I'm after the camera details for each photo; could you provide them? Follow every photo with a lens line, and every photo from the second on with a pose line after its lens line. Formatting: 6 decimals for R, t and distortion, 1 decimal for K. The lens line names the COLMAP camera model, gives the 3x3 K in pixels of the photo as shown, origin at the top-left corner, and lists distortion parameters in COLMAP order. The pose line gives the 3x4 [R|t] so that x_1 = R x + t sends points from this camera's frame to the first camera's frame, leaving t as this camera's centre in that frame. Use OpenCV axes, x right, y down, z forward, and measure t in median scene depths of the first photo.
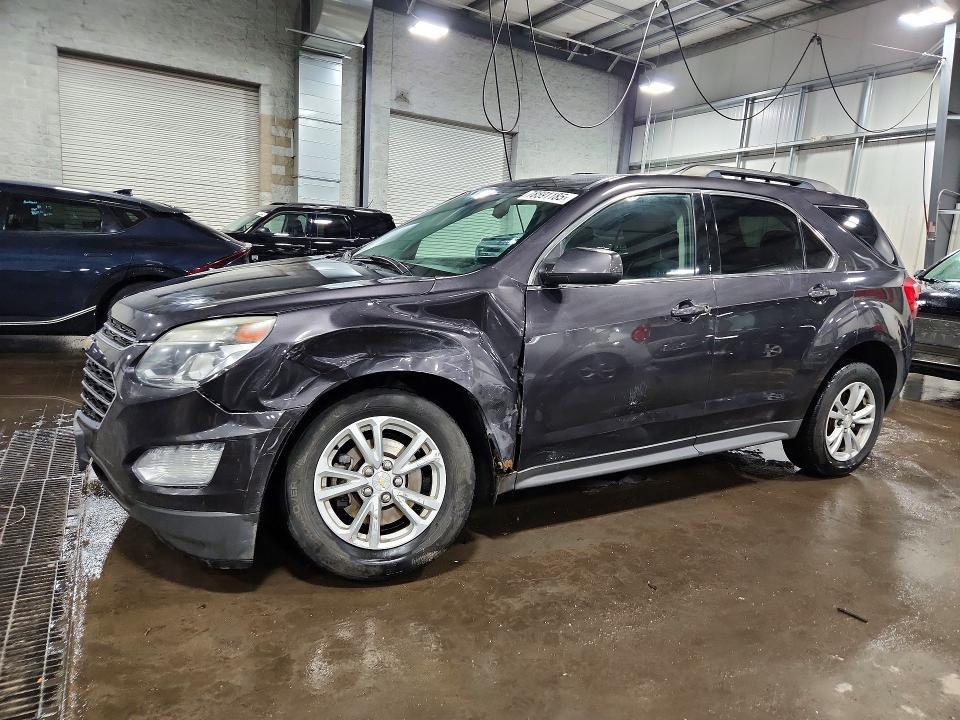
lens RADIAL K [[645.9, 0, 482.0], [0, 645.9, 367.1], [0, 0, 1]] dist [0.002395, -0.002714]
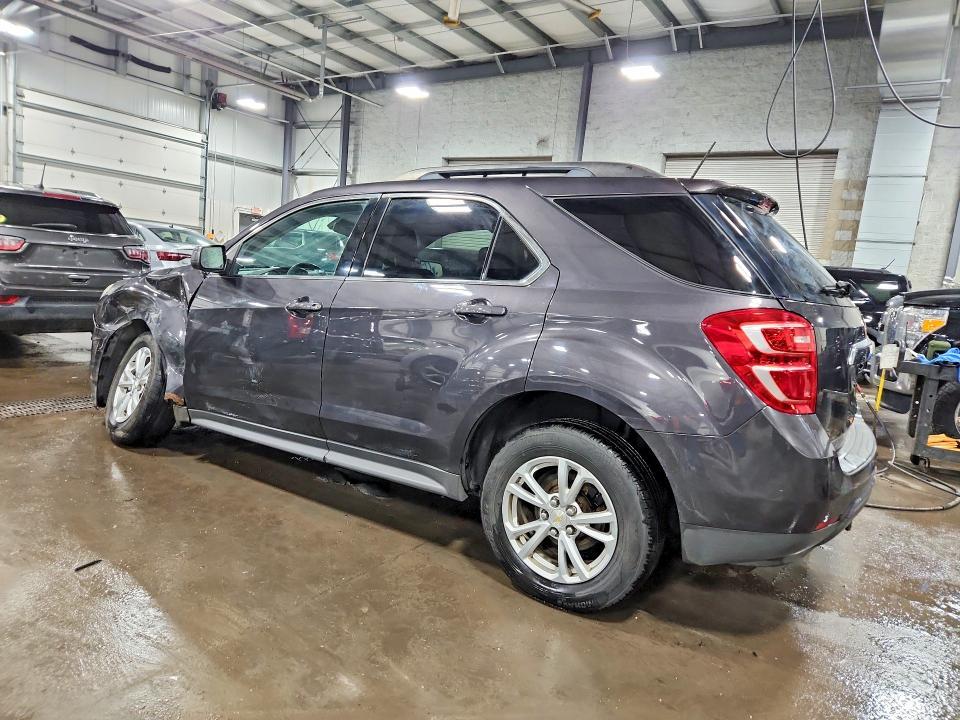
lens RADIAL K [[645.9, 0, 483.8], [0, 645.9, 357.4], [0, 0, 1]] dist [0.002395, -0.002714]
pose [[0.447581, 0.086541, -0.890046, 0.340663], [-0.215640, 0.976379, -0.013505, -0.013569], [0.867854, 0.197974, 0.455670, 0.195939]]
